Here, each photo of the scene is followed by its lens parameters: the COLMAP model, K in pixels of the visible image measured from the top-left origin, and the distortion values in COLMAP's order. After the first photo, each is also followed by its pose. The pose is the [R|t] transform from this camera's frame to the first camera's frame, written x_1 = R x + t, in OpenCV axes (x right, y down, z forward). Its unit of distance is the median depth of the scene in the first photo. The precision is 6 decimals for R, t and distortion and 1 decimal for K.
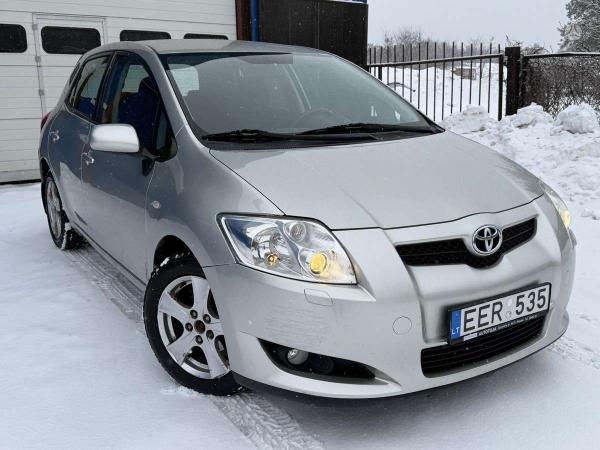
lens RADIAL K [[833.5, 0, 300.0], [0, 833.5, 225.0], [0, 0, 1]] dist [0.115019, -0.082165]
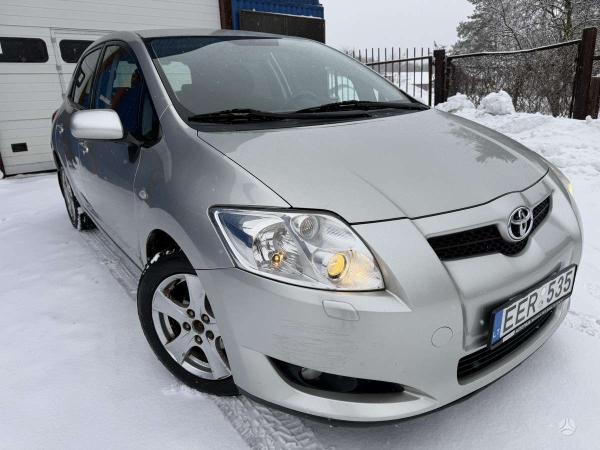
lens RADIAL K [[440.3, 0, 294.3], [0, 440.3, 224.0], [0, 0, 1]] dist [0.038093, -0.097846]
pose [[0.996757, -0.047559, 0.064912, -0.040217], [0.041154, 0.994465, 0.096670, -0.033728], [-0.069150, -0.093685, 0.993198, 0.518006]]
